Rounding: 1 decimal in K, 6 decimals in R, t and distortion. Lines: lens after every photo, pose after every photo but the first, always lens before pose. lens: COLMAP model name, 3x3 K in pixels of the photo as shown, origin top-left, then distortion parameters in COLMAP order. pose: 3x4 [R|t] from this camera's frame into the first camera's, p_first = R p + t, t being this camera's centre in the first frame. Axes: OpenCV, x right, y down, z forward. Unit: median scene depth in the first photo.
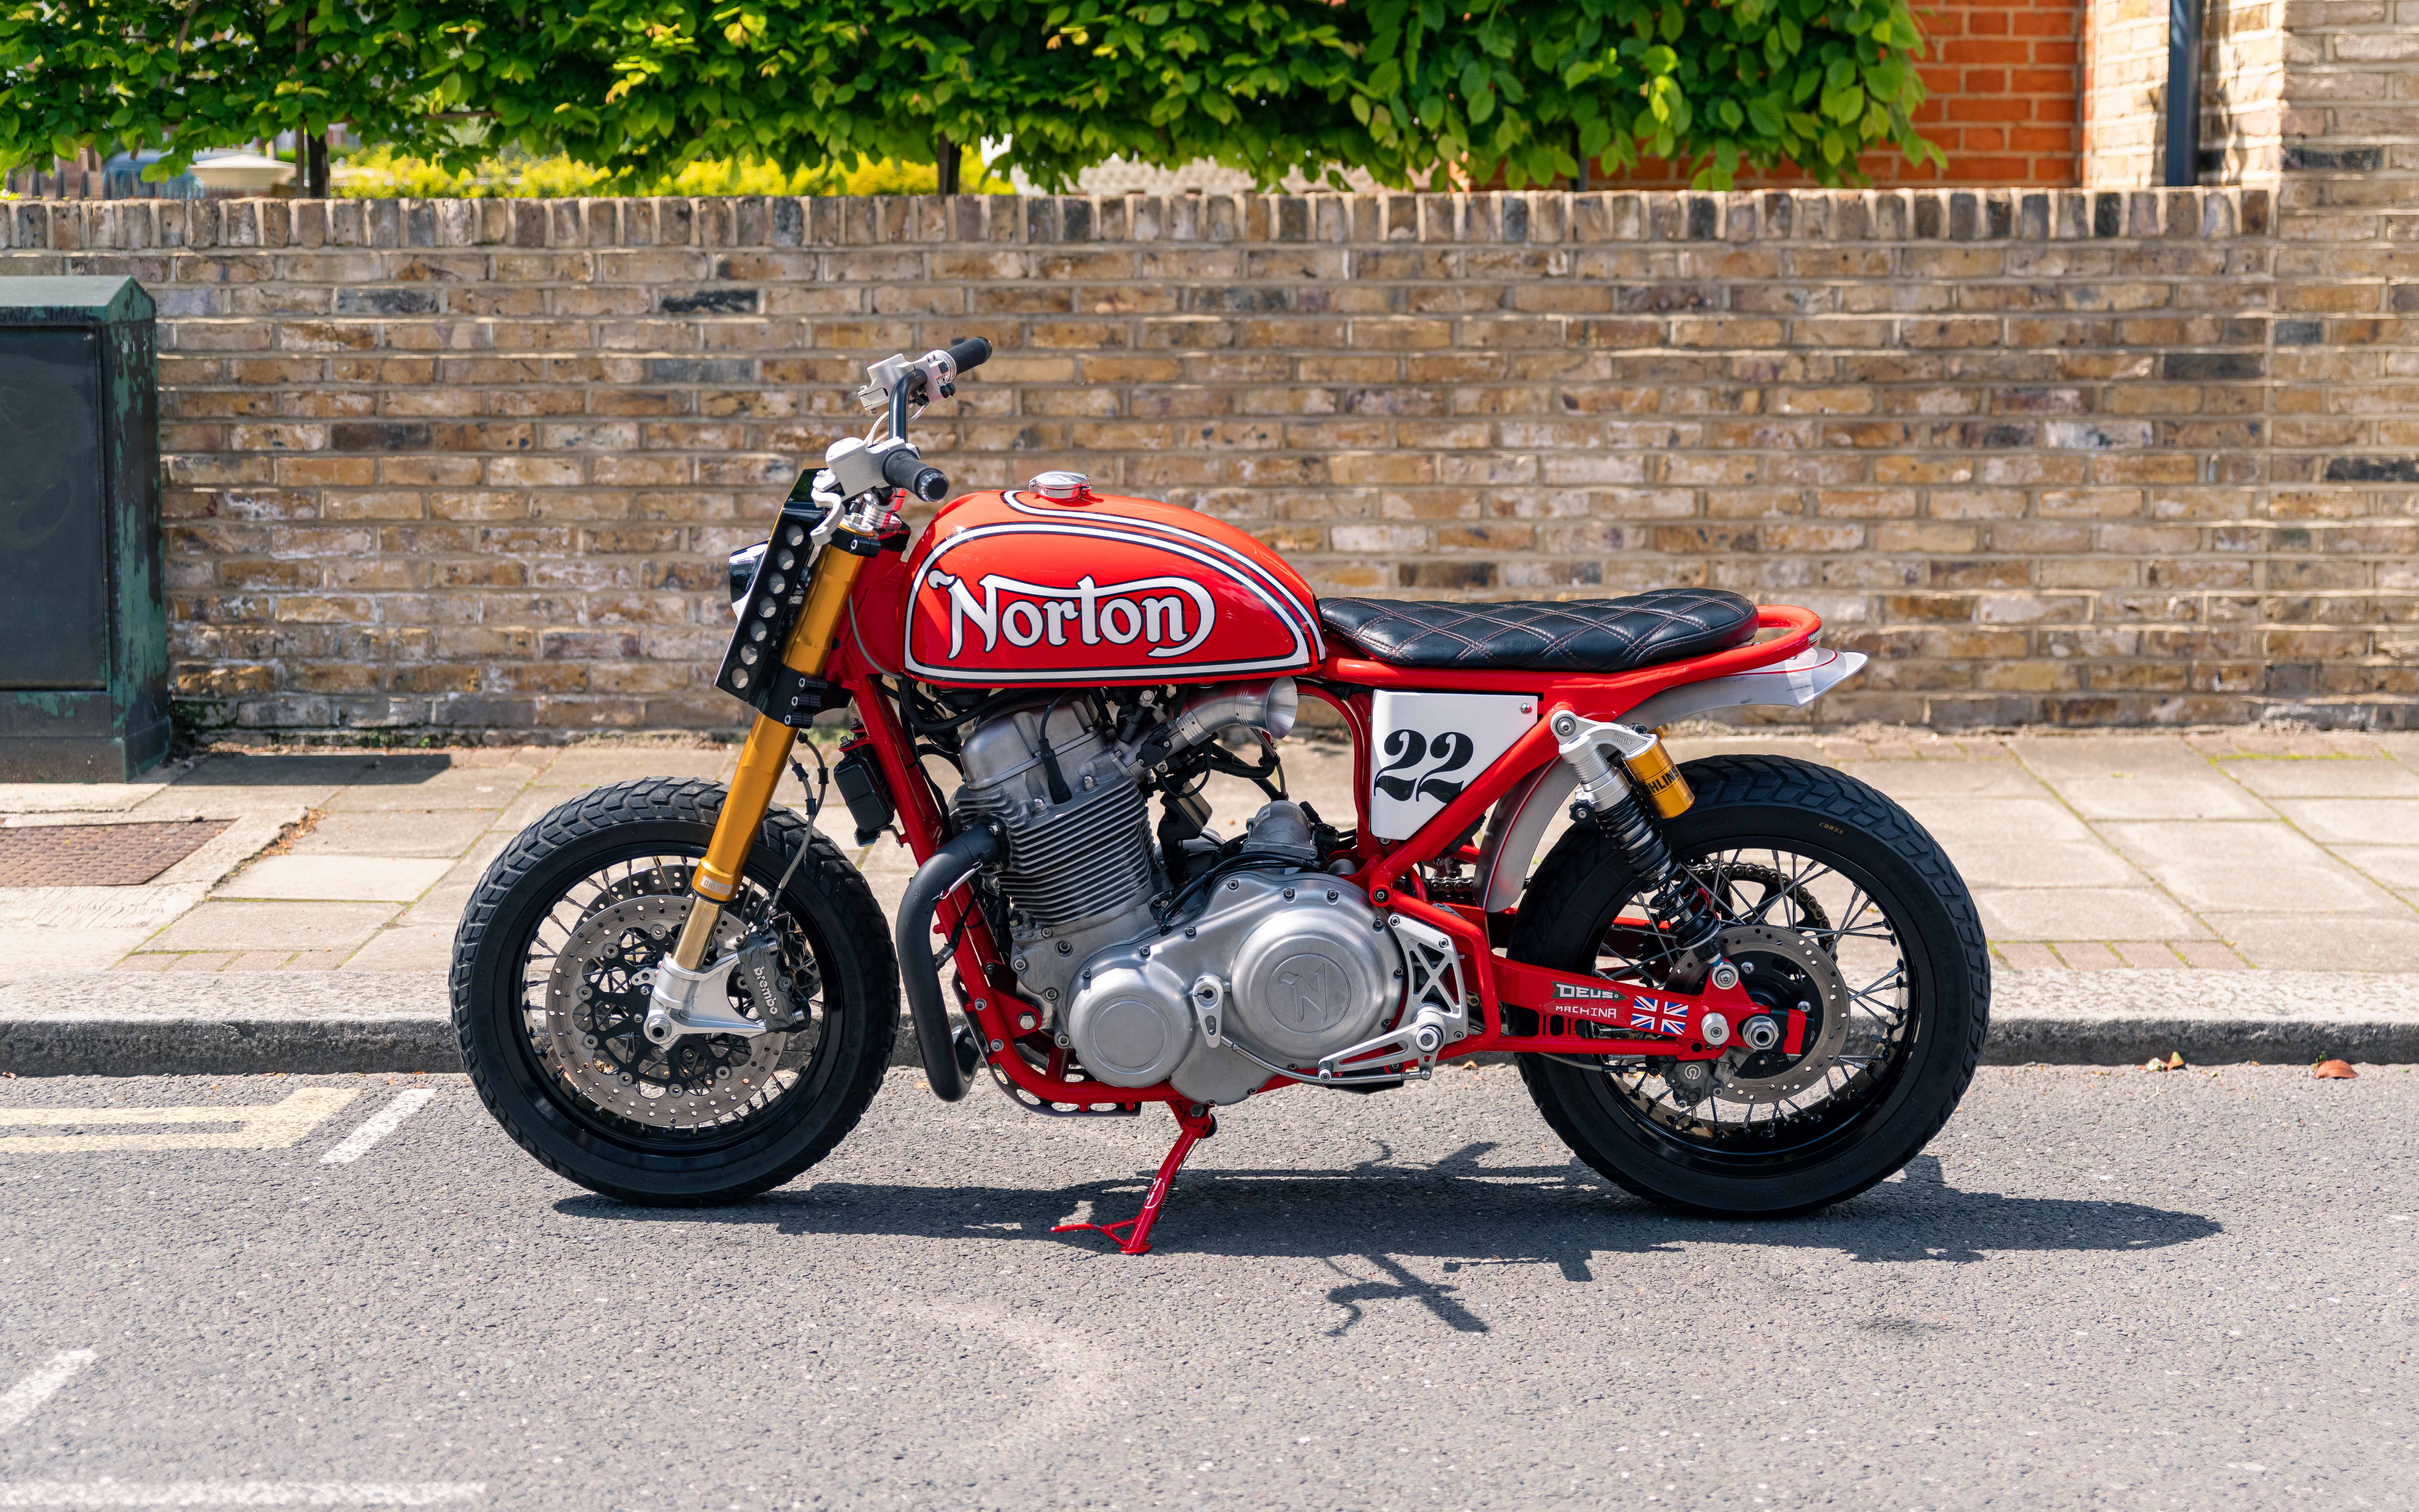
lens RADIAL K [[3284.4, 0, 1121.0], [0, 3284.4, 532.2], [0, 0, 1]] dist [0.008716, 0.000000]
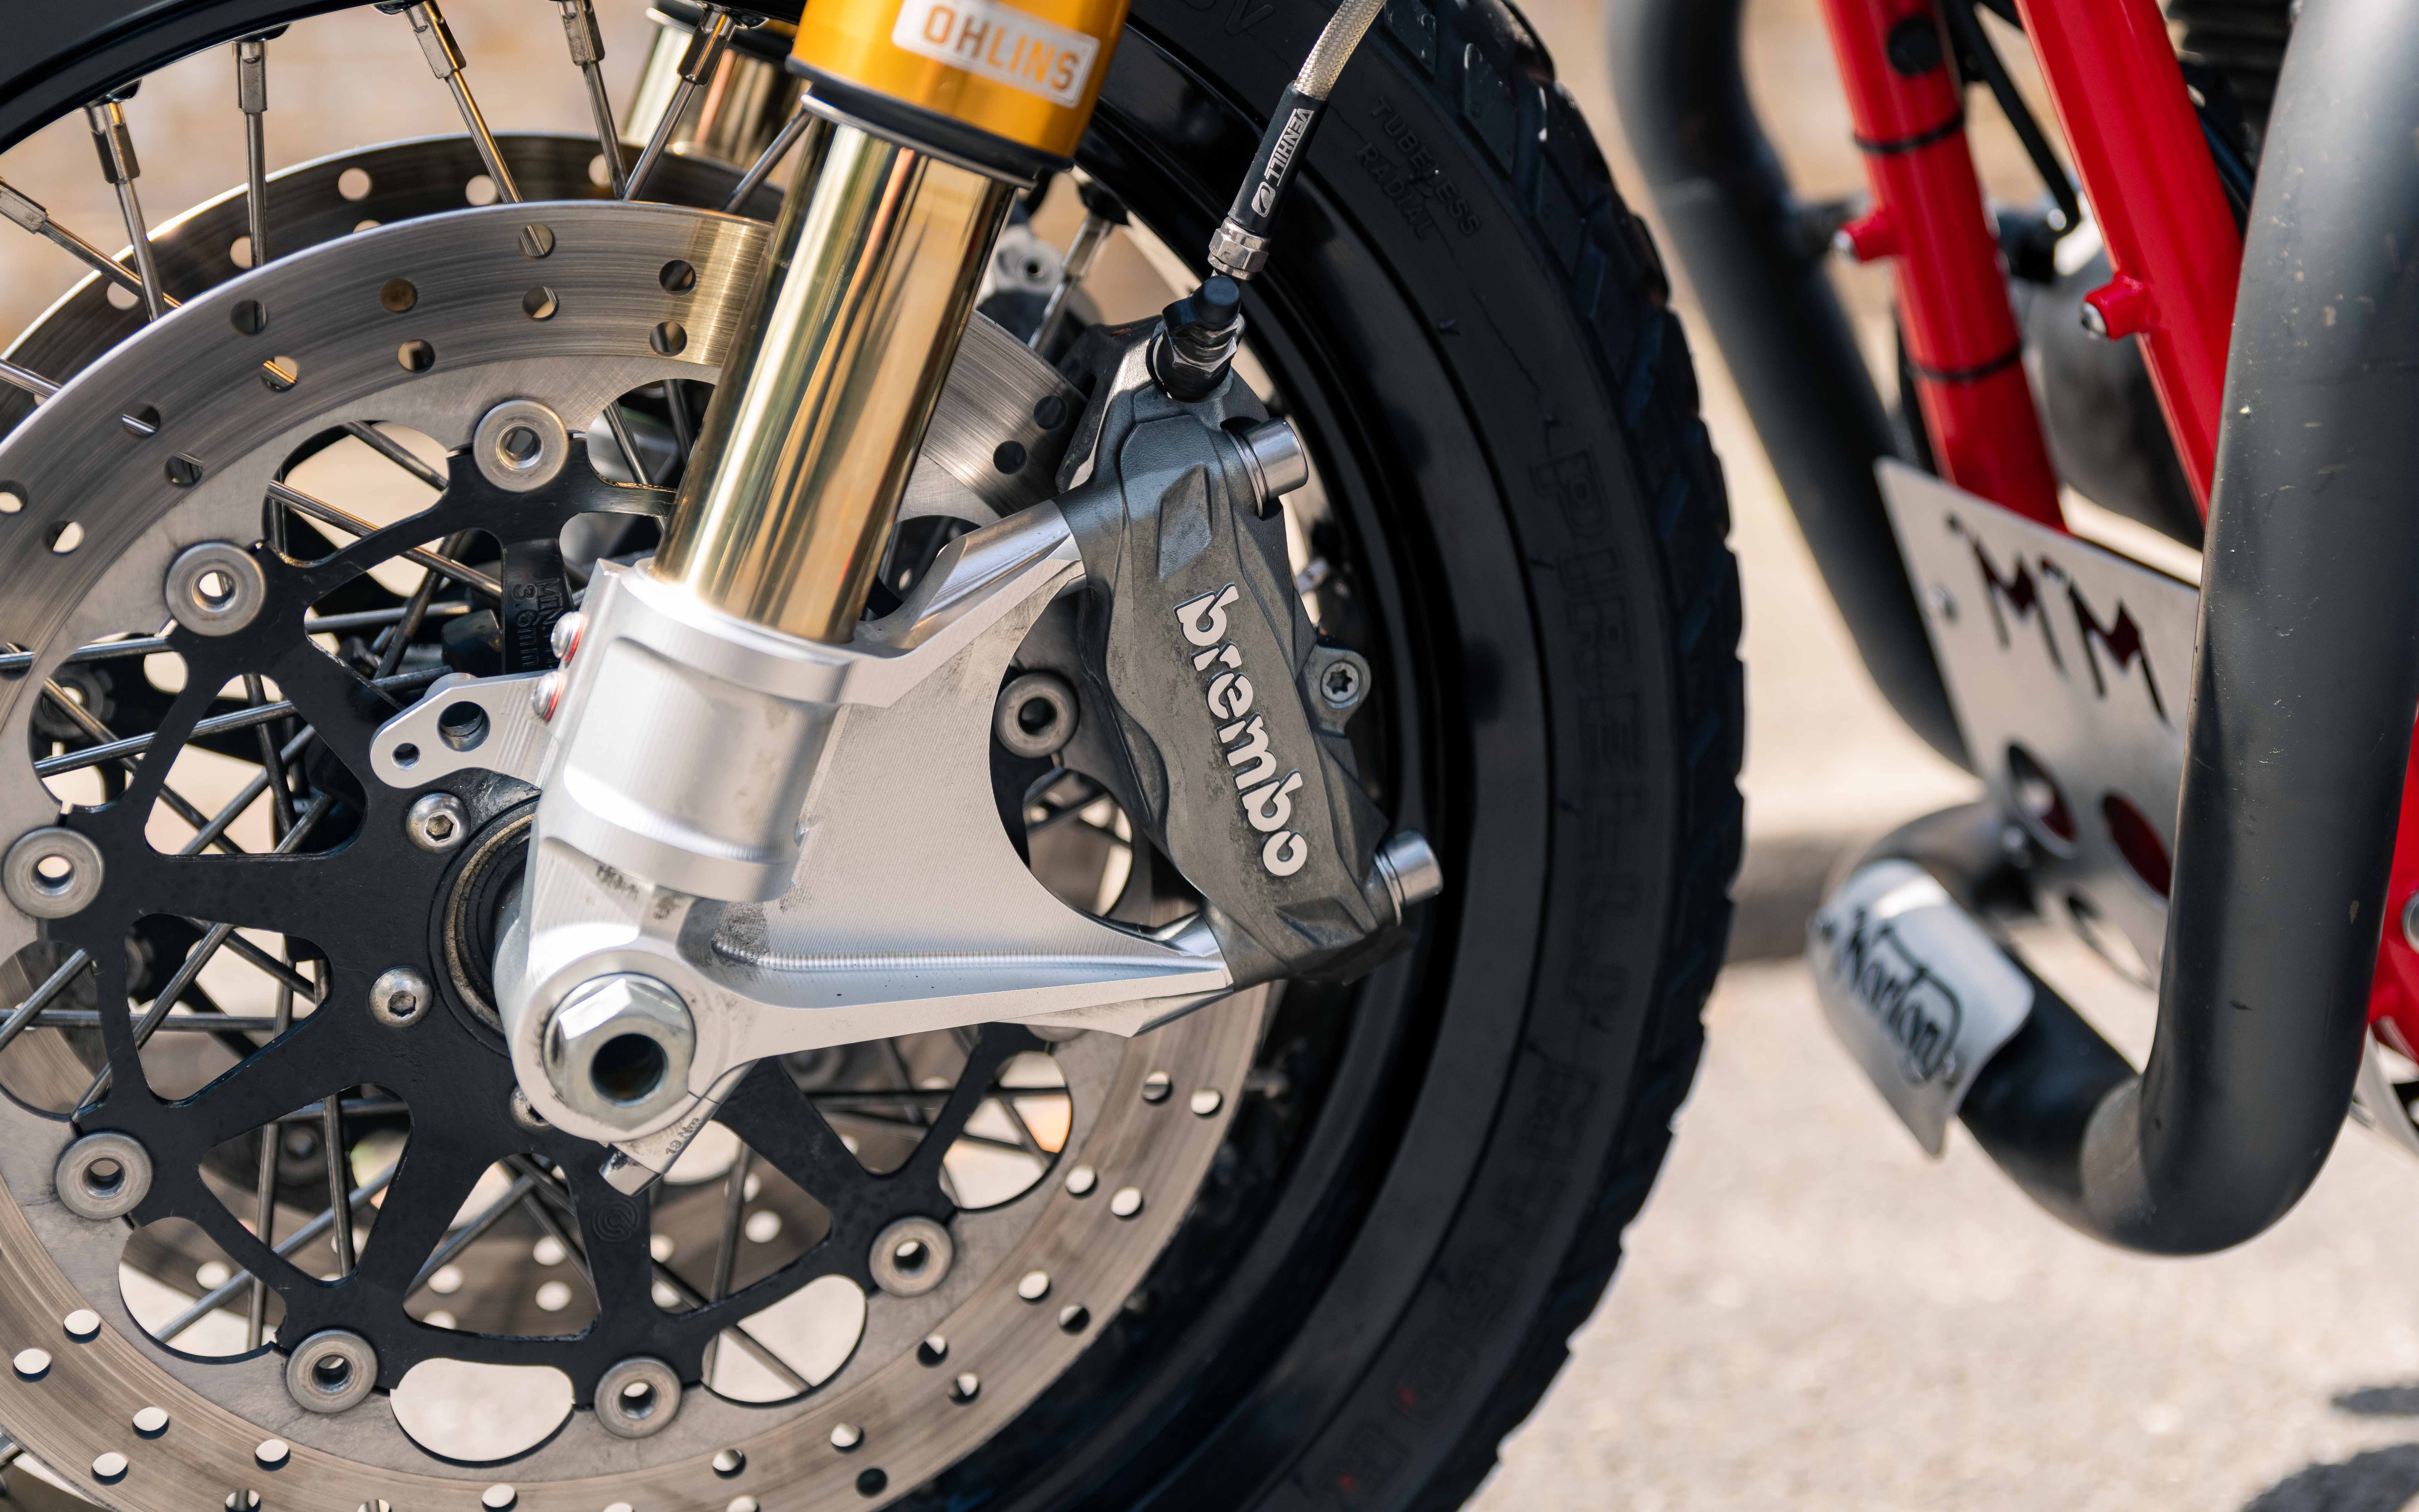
lens RADIAL K [[3437.4, 0, 1112.2], [0, 3437.4, 562.9], [0, 0, 1]] dist [0.016022, 0.000000]
pose [[0.954304, -0.075277, 0.289202, -0.091911], [0.066102, 0.996955, 0.041377, 0.069438], [-0.291436, -0.020369, 0.956374, 0.471787]]
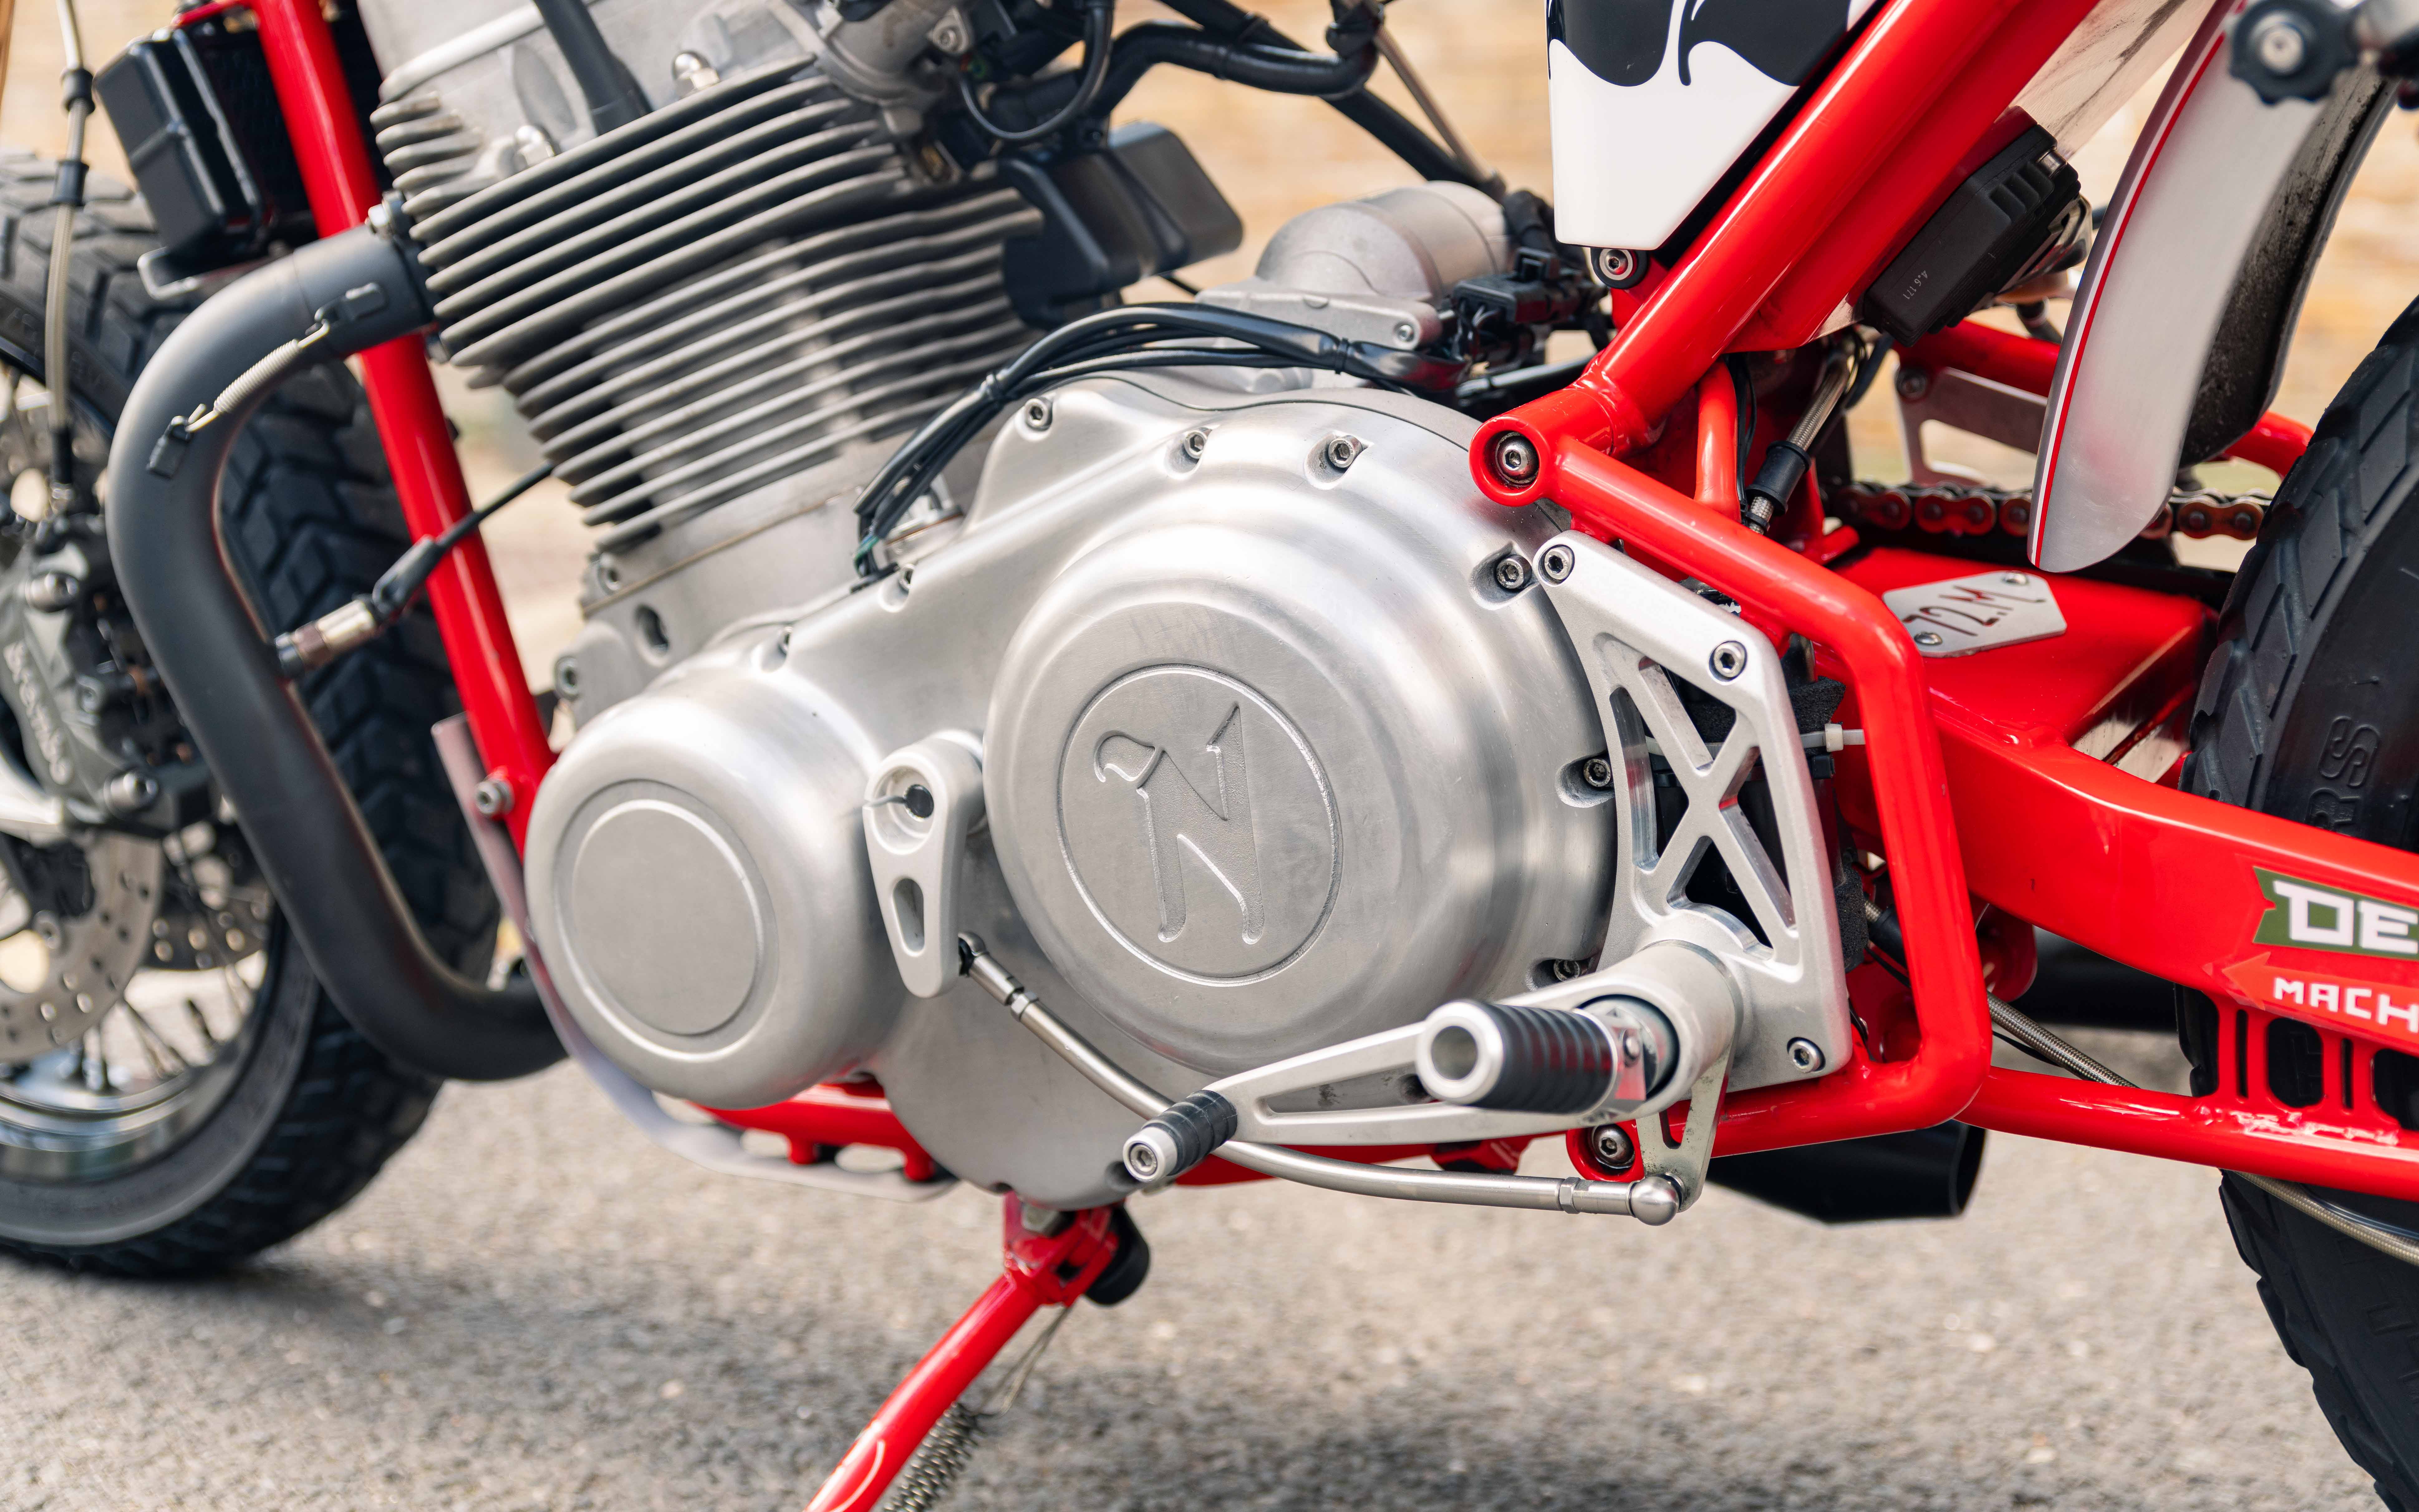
lens RADIAL K [[3284.4, 0, 1088.4], [0, 3284.4, 539.5], [0, 0, 1]] dist [0.008716, 0.000000]
pose [[0.870953, 0.037571, -0.489928, 0.094458], [-0.025843, 0.999195, 0.030682, 0.059932], [0.490687, -0.014061, 0.871223, 0.418934]]
